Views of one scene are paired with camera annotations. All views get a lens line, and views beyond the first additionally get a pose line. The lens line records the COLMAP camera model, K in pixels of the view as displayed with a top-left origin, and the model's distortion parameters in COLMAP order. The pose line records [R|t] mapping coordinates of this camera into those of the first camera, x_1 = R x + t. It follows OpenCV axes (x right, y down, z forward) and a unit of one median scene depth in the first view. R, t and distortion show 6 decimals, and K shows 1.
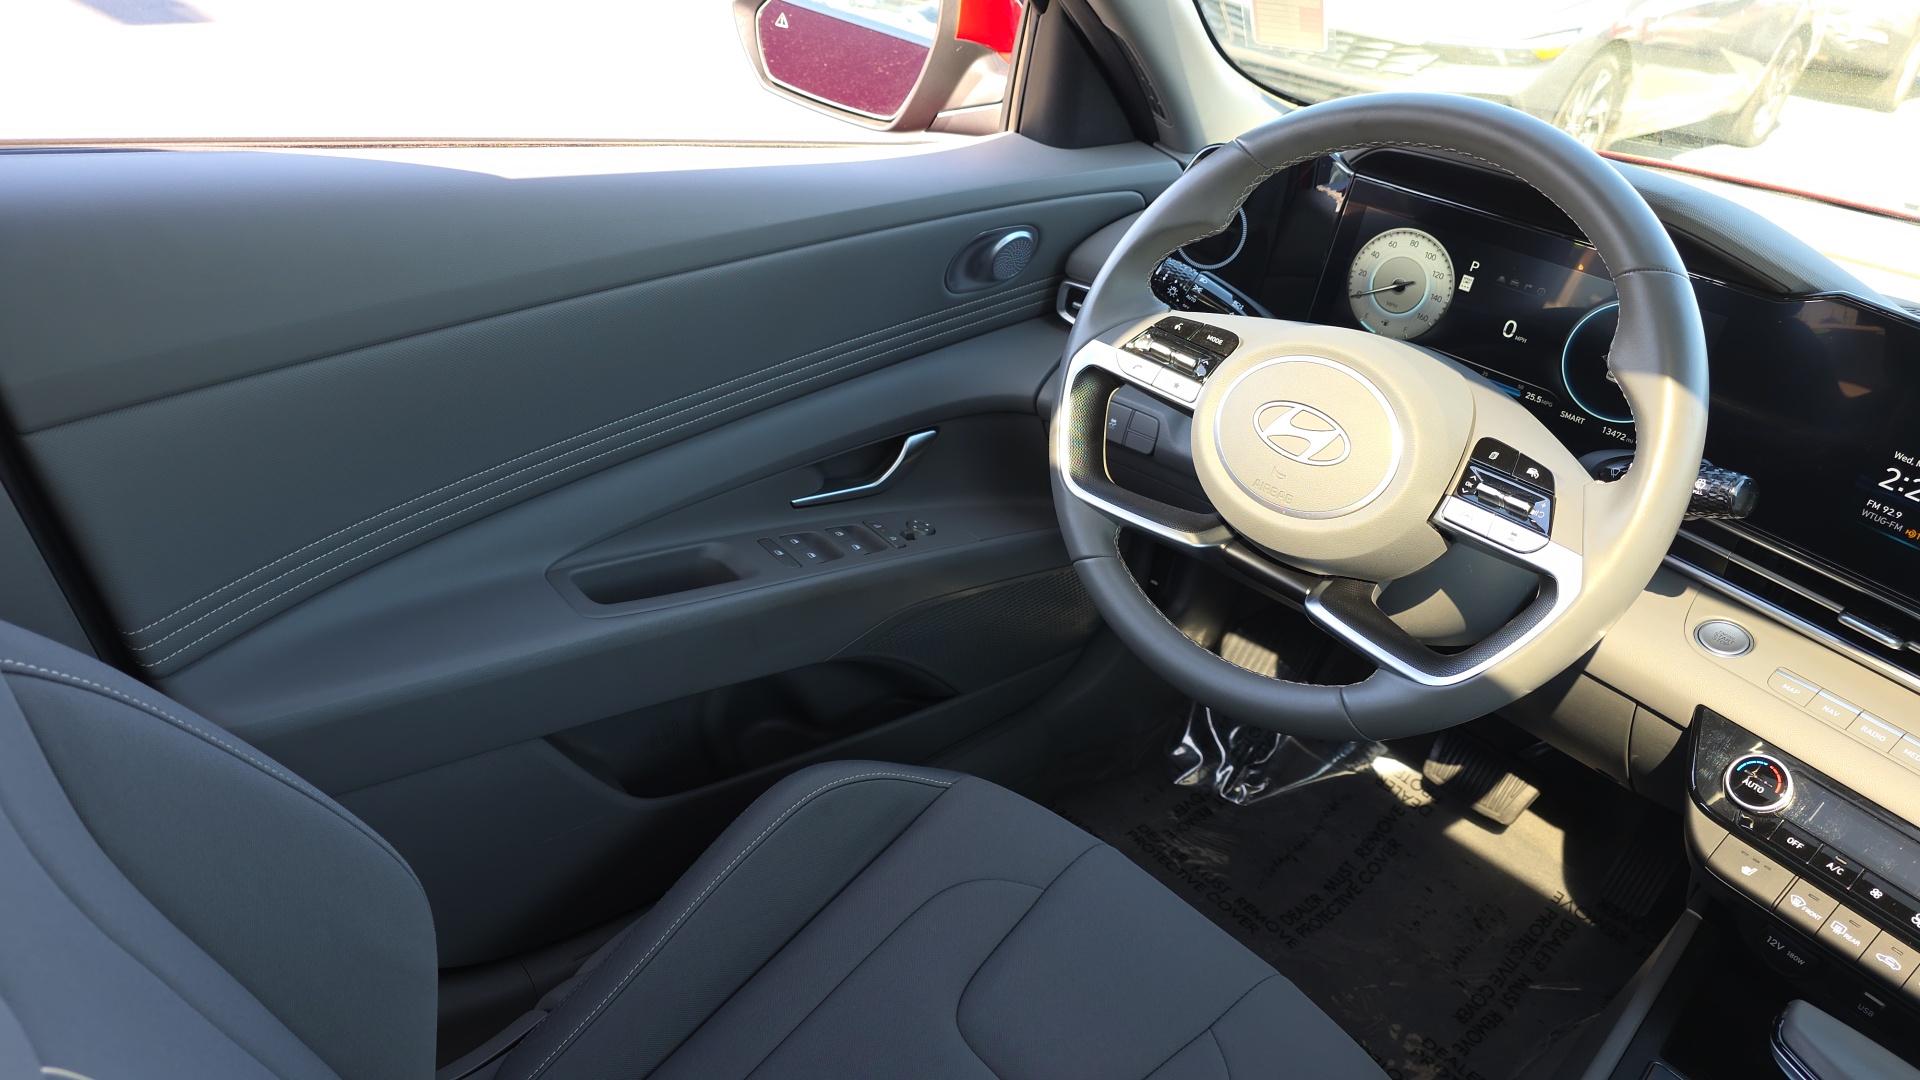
lens RADIAL K [[1302.6, 0, 950.3], [0, 1302.6, 536.7], [0, 0, 1]] dist [0.066471, -0.073451]
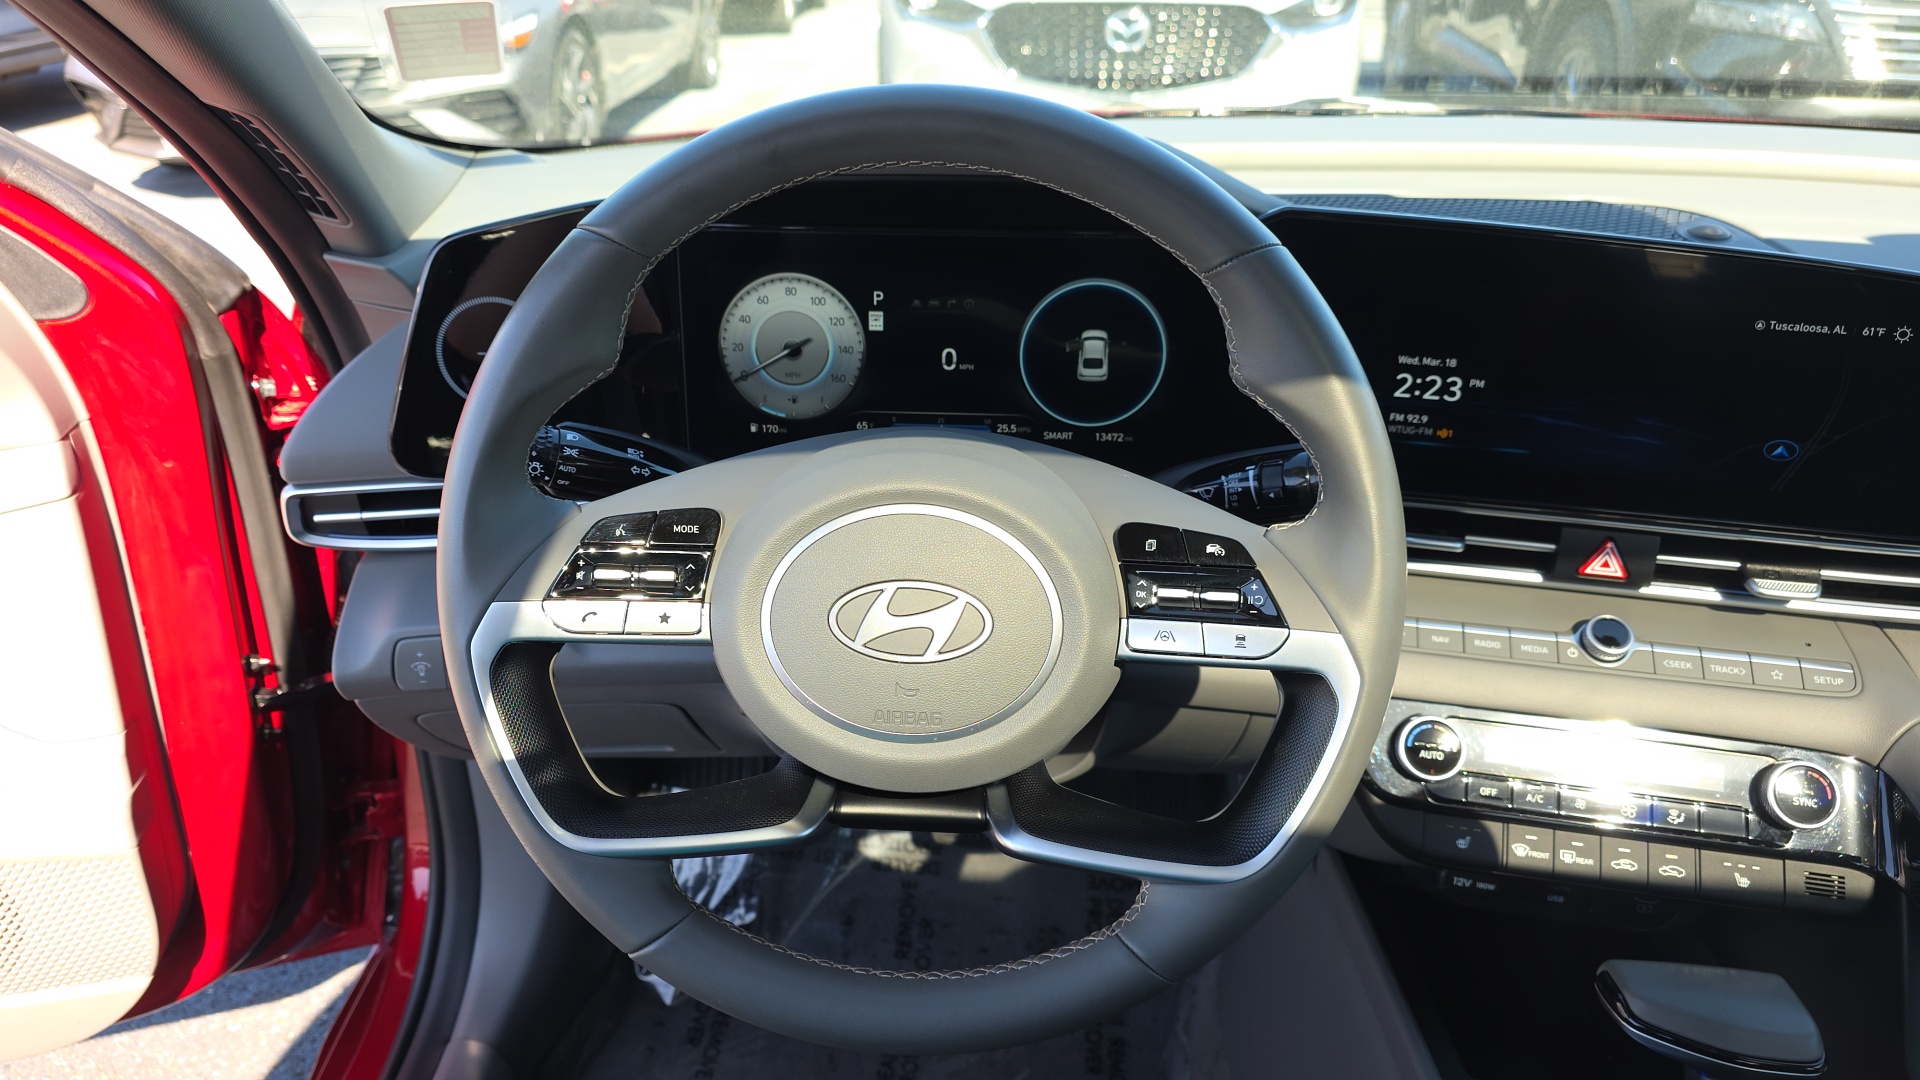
lens RADIAL K [[1314.6, 0, 936.5], [0, 1314.6, 532.9], [0, 0, 1]] dist [0.073645, -0.093756]
pose [[0.733406, -0.399154, 0.550264, -0.061433], [0.403790, 0.906983, 0.119731, -0.171629], [-0.546871, 0.134380, 0.826362, 0.389411]]
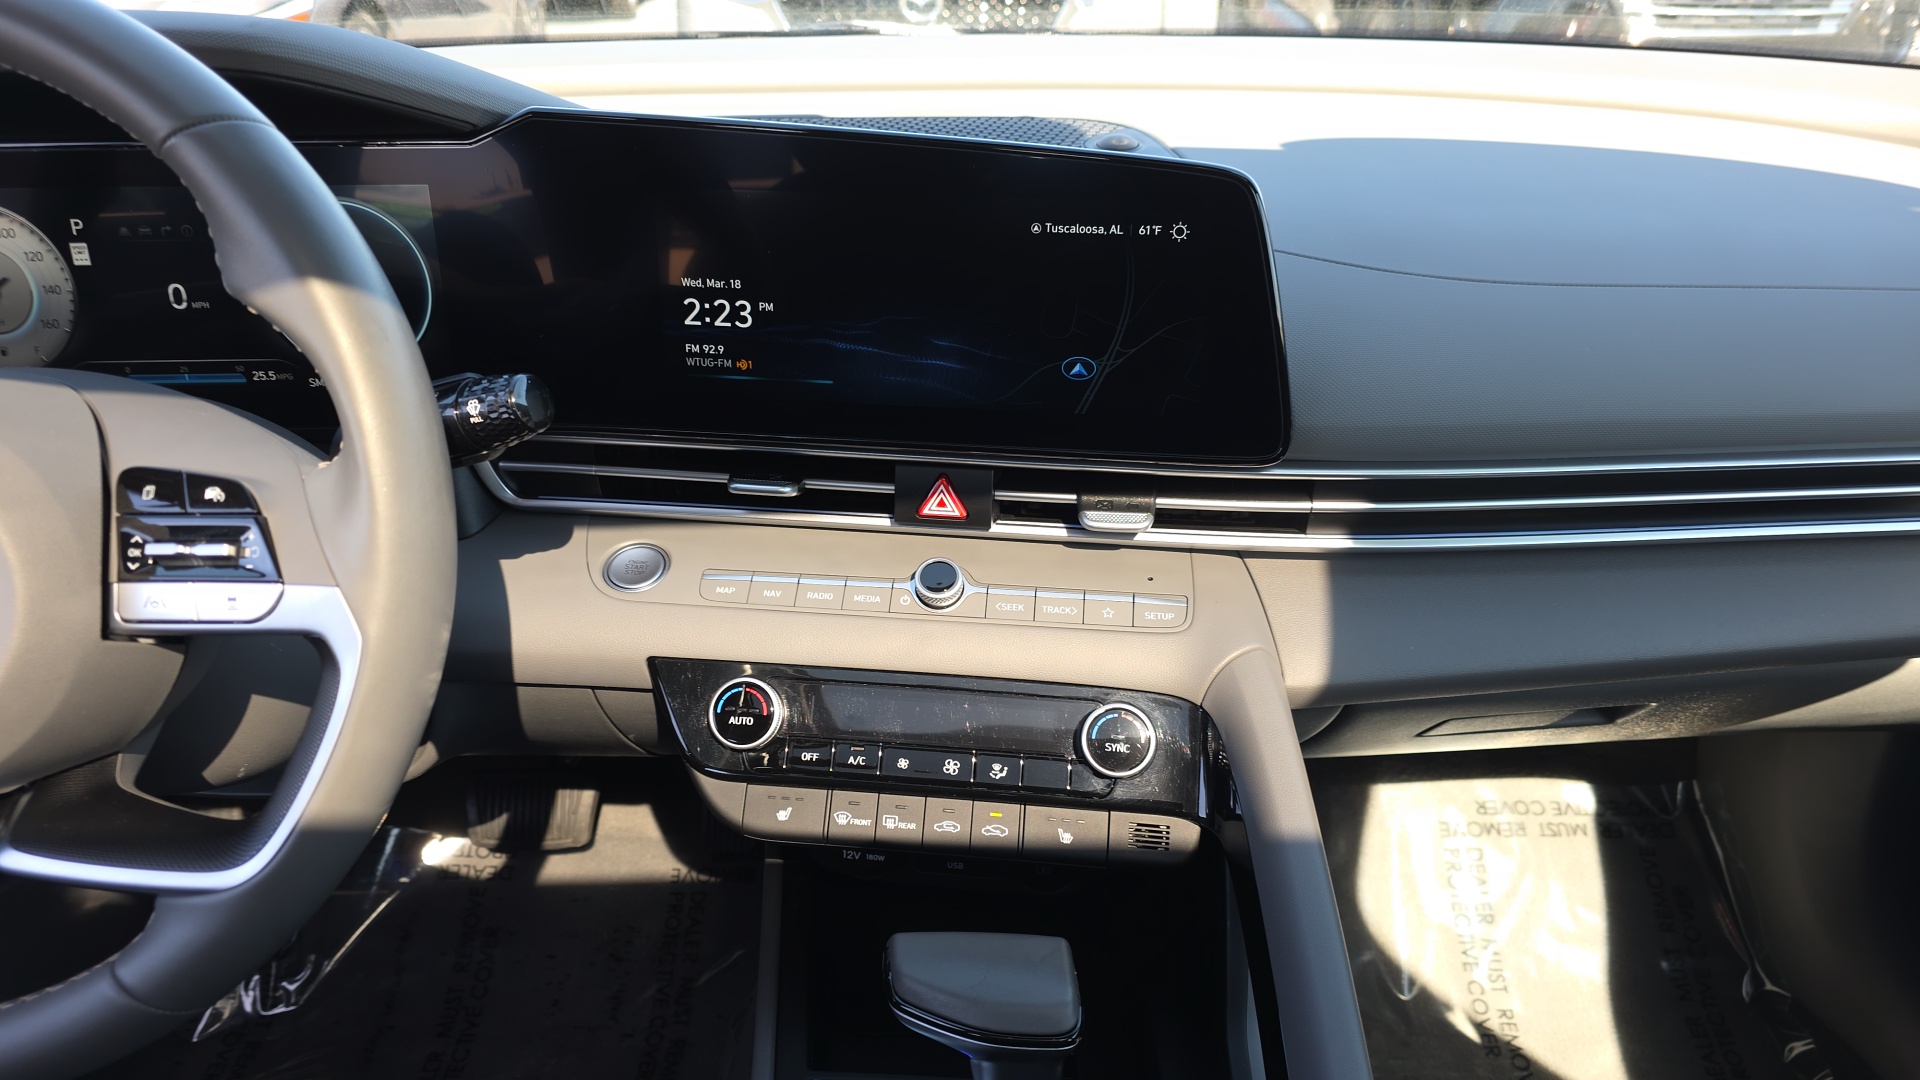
lens RADIAL K [[1309.2, 0, 944.6], [0, 1309.2, 564.6], [0, 0, 1]] dist [0.076089, -0.098335]
pose [[0.670537, -0.449630, 0.590095, 0.239962], [0.434308, 0.882774, 0.179127, 0.014055], [-0.601462, 0.136172, 0.787211, 0.260219]]
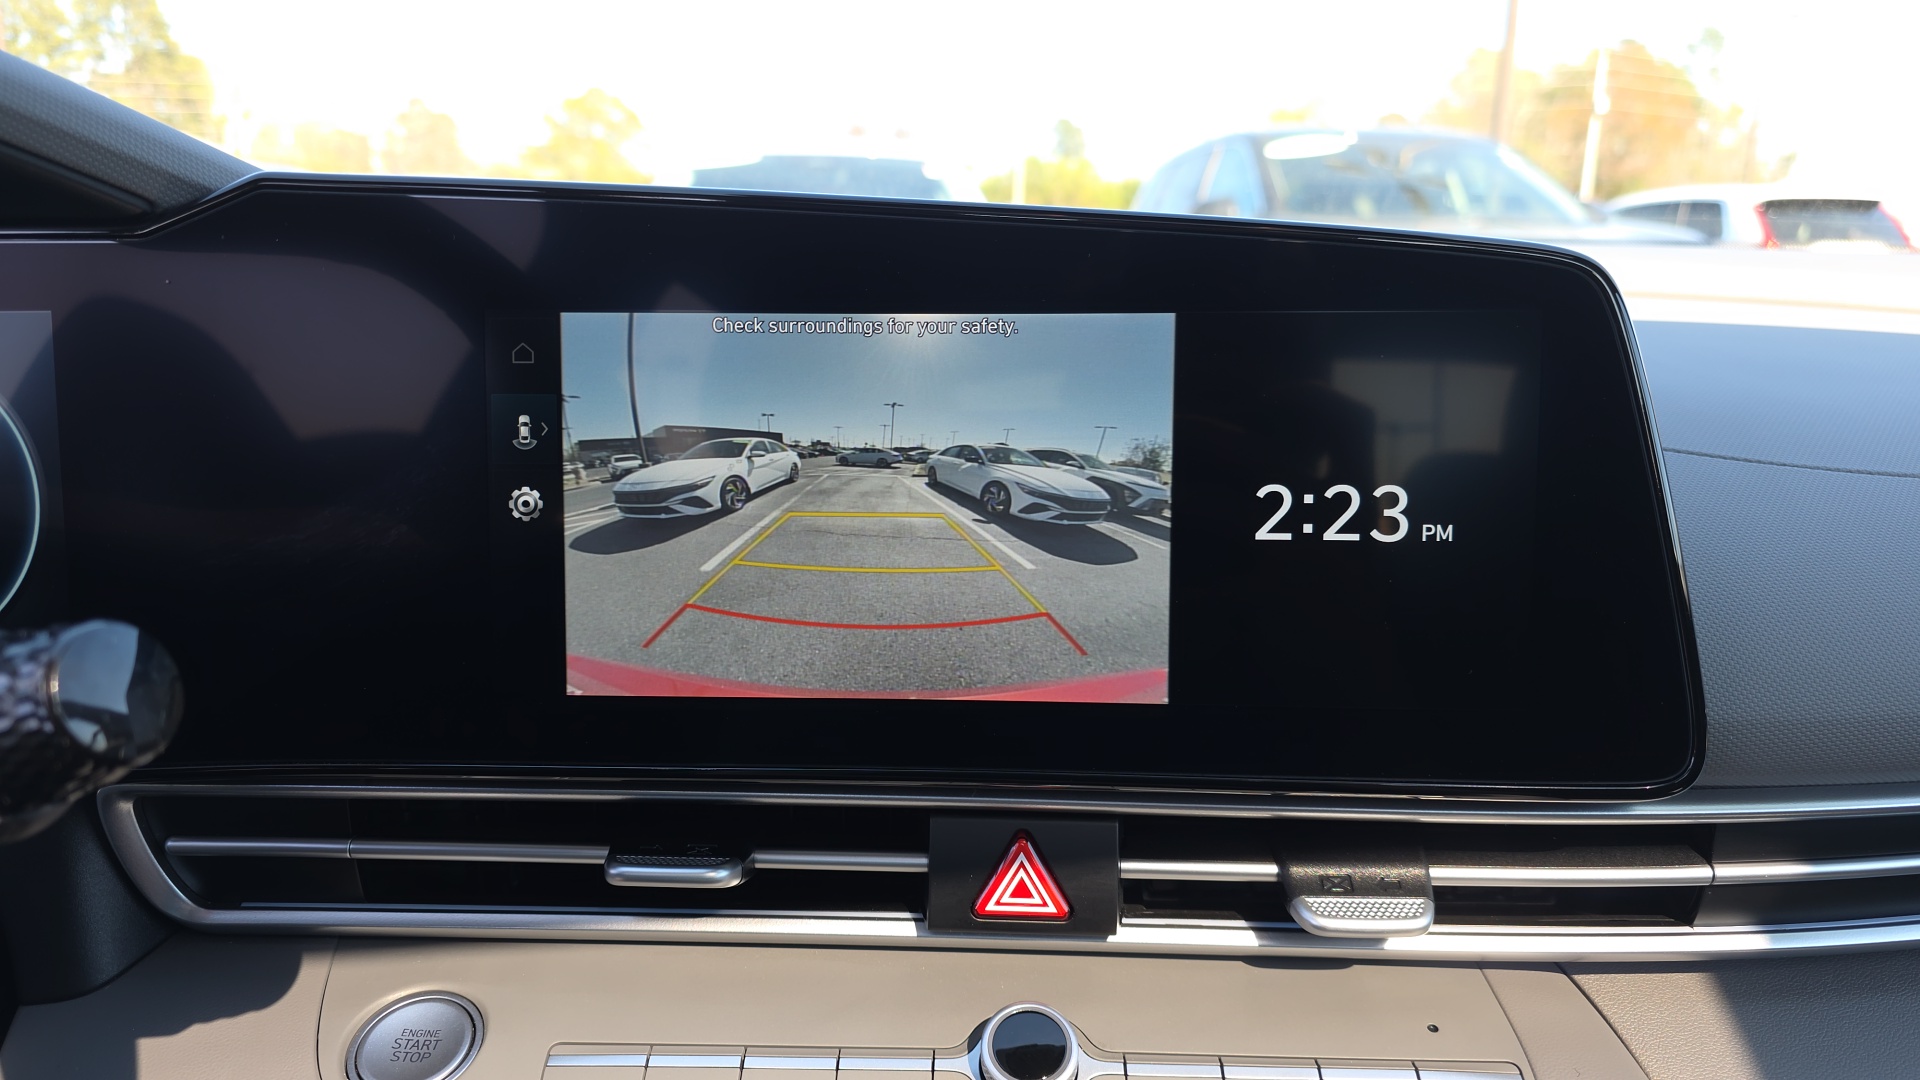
lens RADIAL K [[1348.7, 0, 951.3], [0, 1348.7, 539.2], [0, 0, 1]] dist [0.061810, -0.096963]
pose [[0.605958, -0.283340, 0.743326, 0.416096], [0.452197, 0.891452, -0.028827, 0.025503], [-0.654472, 0.353597, 0.668308, 0.557862]]
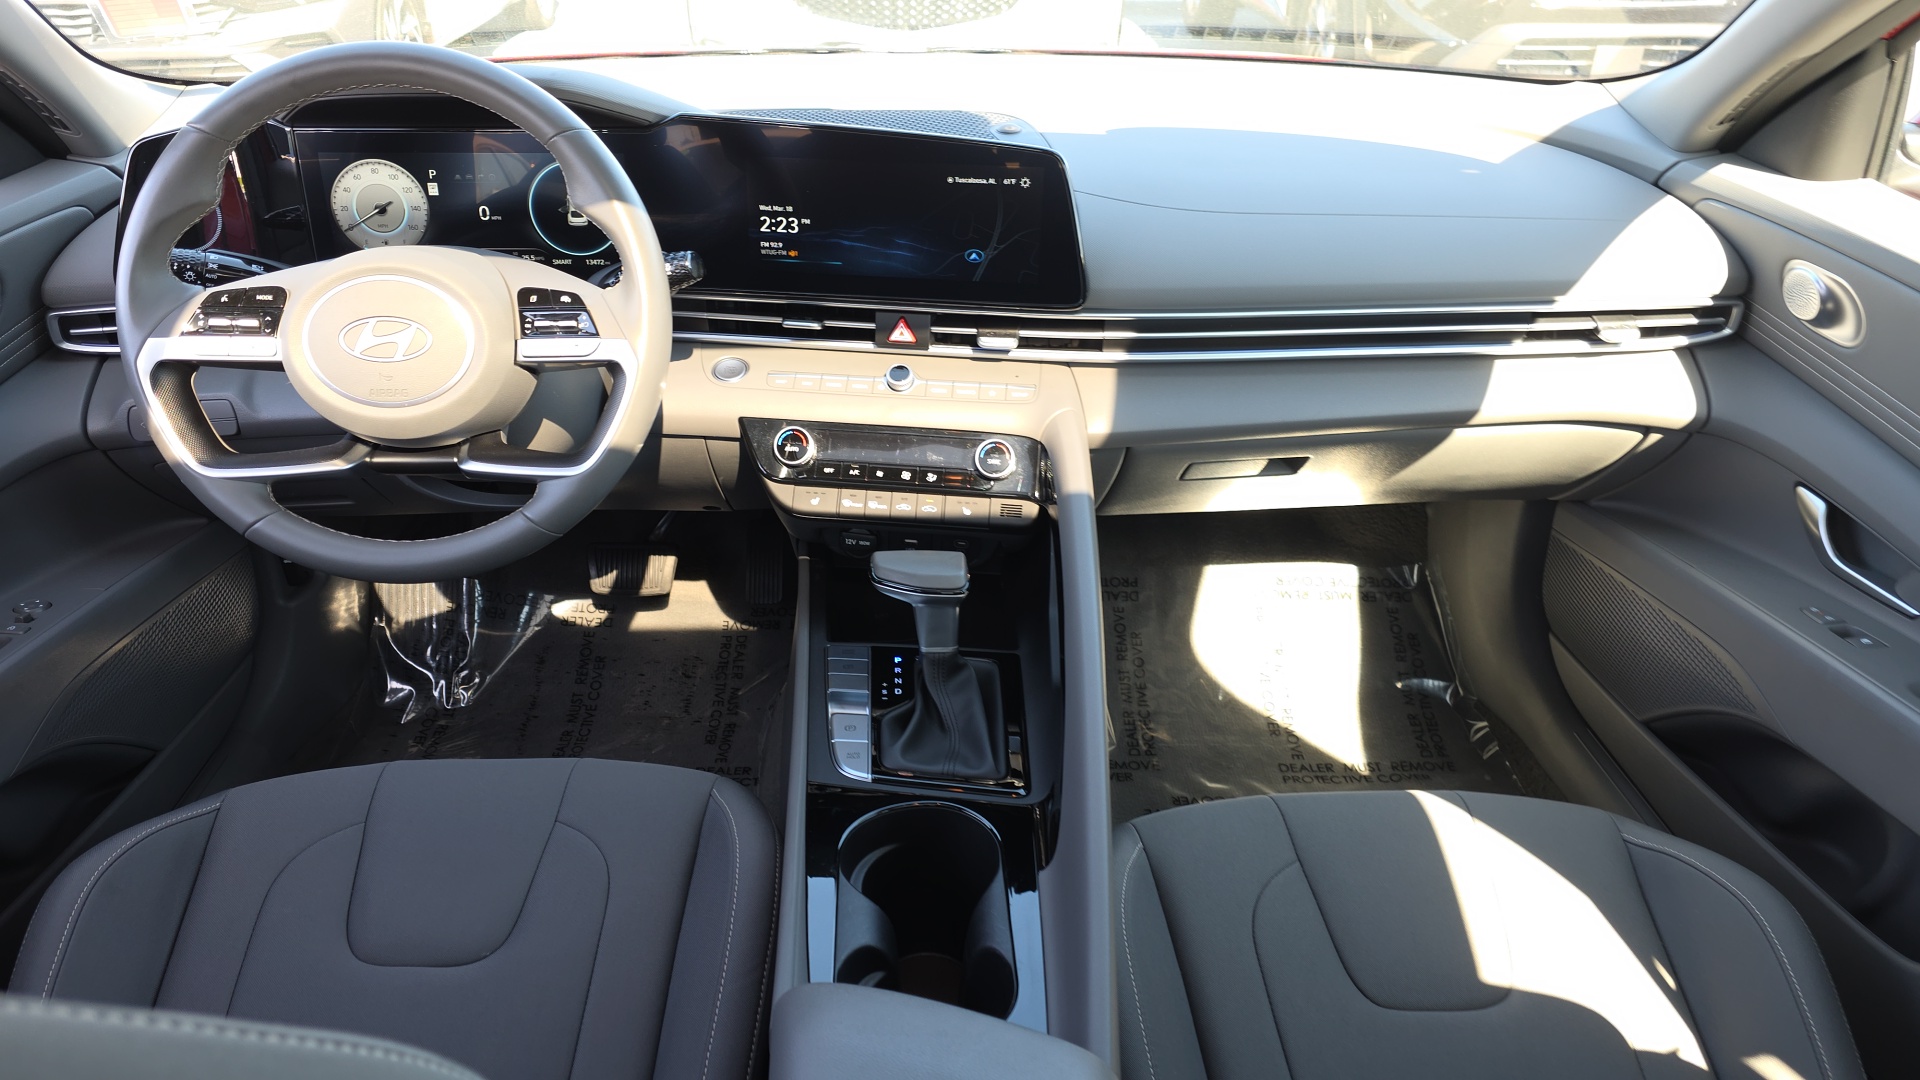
lens RADIAL K [[1299.5, 0, 938.1], [0, 1299.5, 523.7], [0, 0, 1]] dist [0.081712, -0.096464]
pose [[0.670519, -0.451906, 0.588375, -0.160115], [0.428264, 0.883363, 0.190419, 0.051577], [-0.605800, 0.124301, 0.785847, -0.211096]]
